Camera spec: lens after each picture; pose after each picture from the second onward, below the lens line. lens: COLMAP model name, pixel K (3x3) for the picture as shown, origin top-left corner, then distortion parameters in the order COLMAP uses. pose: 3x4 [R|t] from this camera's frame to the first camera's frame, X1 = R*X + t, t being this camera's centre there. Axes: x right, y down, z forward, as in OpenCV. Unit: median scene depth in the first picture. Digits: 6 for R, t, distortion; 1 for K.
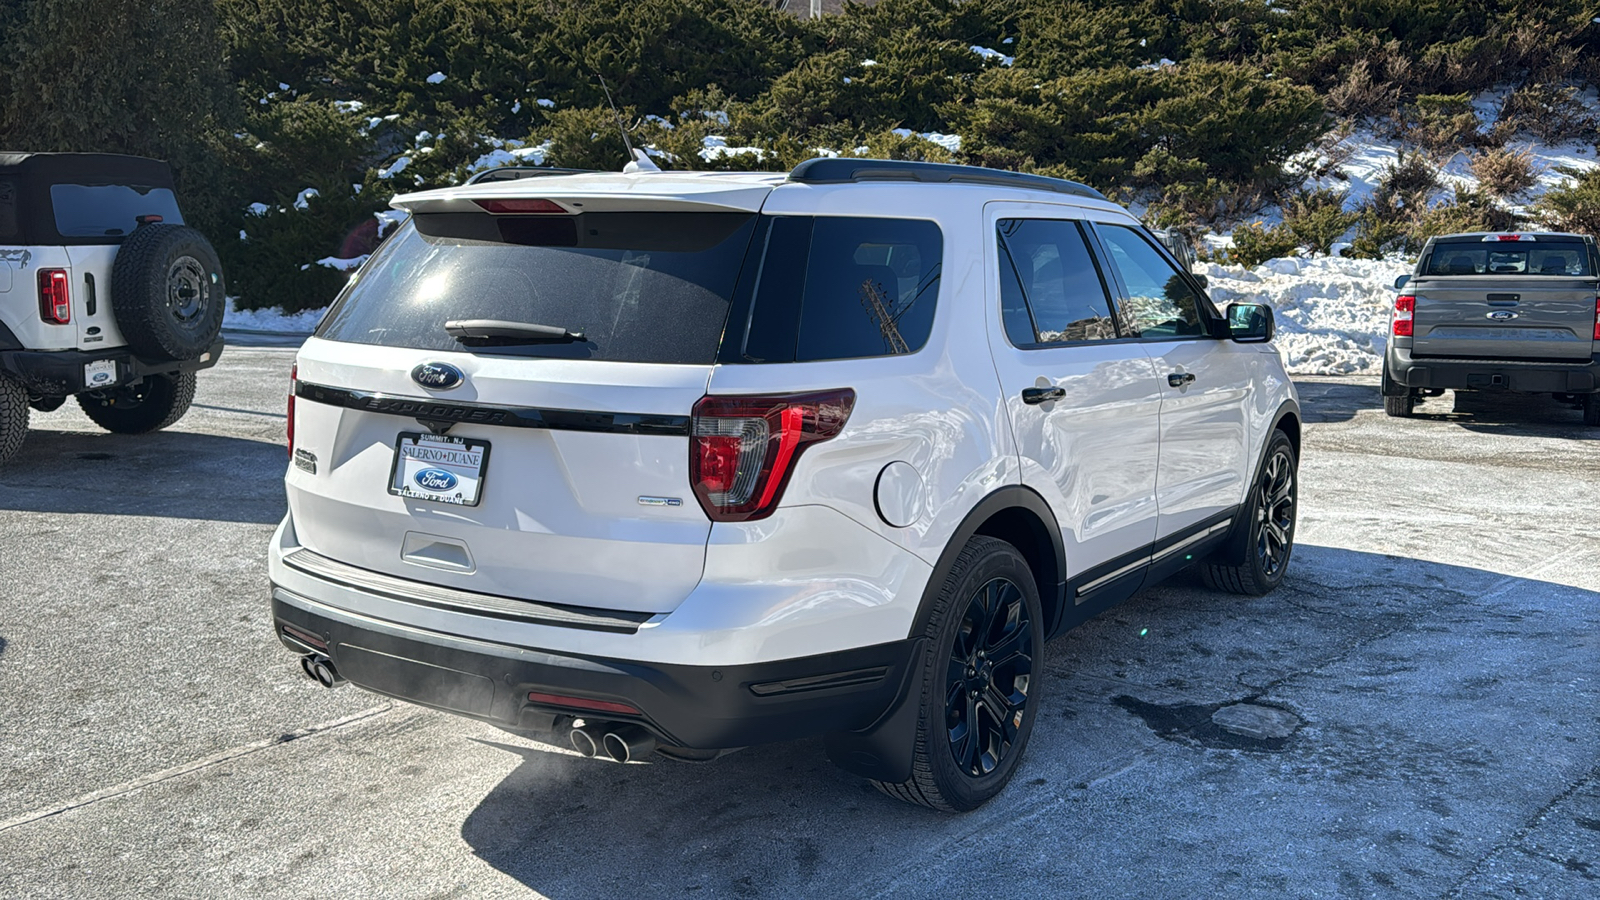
lens RADIAL K [[1291.0, 0, 800.0], [0, 1291.0, 450.0], [0, 0, 1]] dist [0.079268, -0.148331]
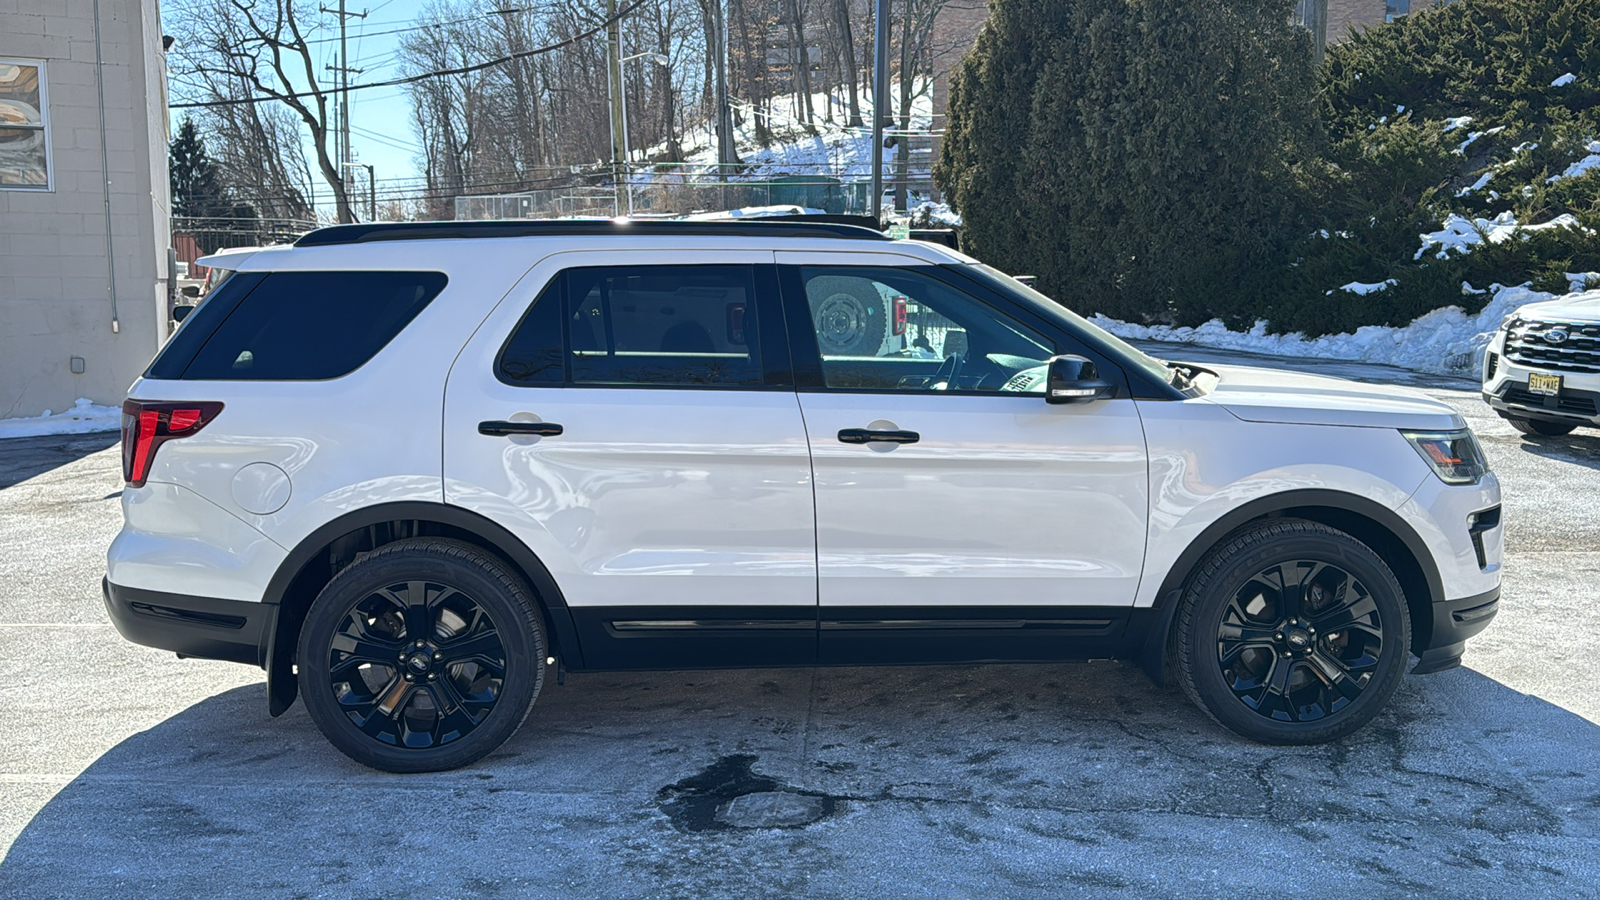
lens RADIAL K [[1262.2, 0, 792.5], [0, 1262.2, 454.5], [0, 0, 1]] dist [0.106760, -0.143449]
pose [[0.639597, 0.092308, -0.763148, 0.101376], [-0.101530, 0.994211, 0.035164, -0.007218], [0.761976, 0.054992, 0.645266, 0.043051]]
